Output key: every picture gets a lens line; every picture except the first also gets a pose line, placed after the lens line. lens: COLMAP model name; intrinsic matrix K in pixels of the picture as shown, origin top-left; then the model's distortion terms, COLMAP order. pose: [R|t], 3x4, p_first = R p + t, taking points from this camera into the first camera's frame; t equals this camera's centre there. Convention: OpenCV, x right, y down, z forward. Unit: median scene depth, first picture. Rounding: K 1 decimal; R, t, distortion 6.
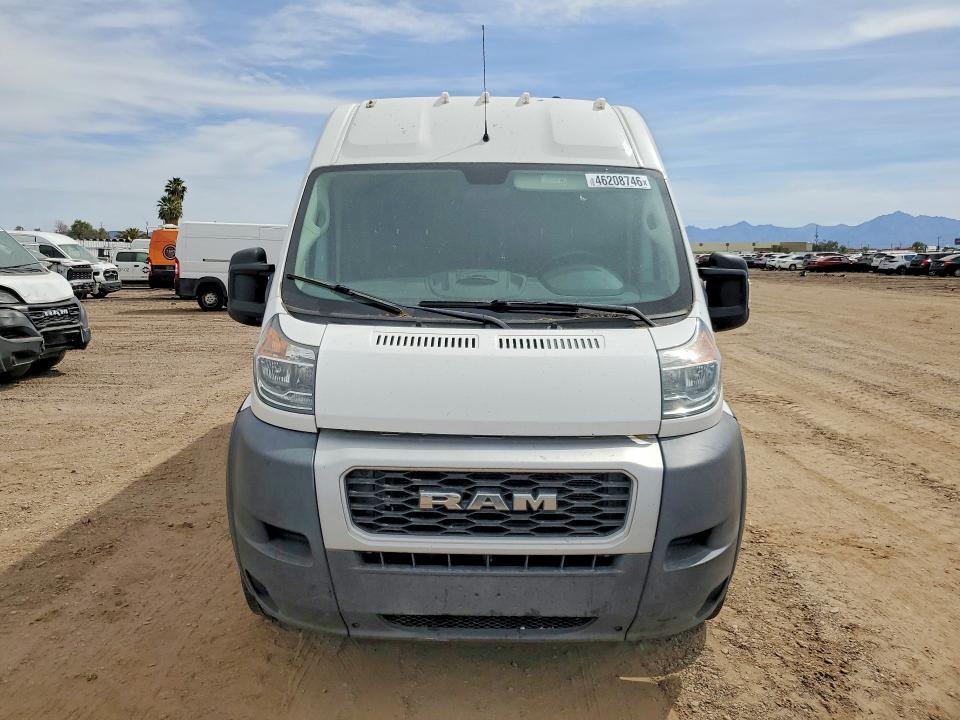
lens RADIAL K [[746.5, 0, 480.0], [0, 746.5, 360.0], [0, 0, 1]] dist [0.030256, 0.002380]
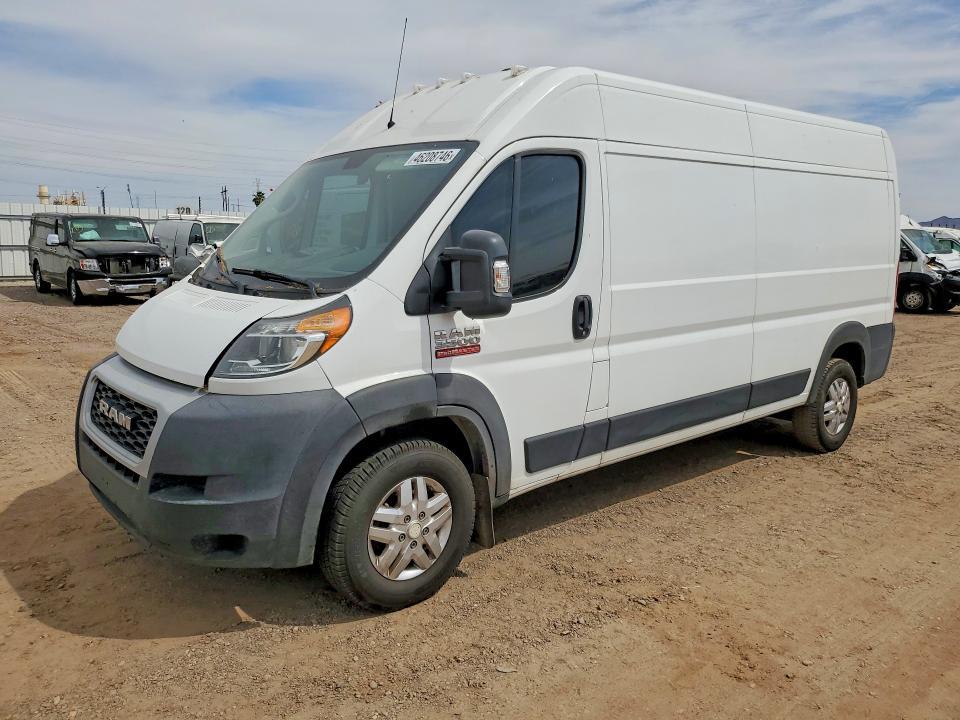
lens RADIAL K [[746.5, 0, 480.0], [0, 746.5, 360.0], [0, 0, 1]] dist [0.030256, 0.002380]
pose [[0.654702, 0.131172, -0.744419, 0.990564], [-0.121639, 0.990276, 0.067515, -0.051509], [0.746036, 0.046348, 0.664291, 0.413589]]
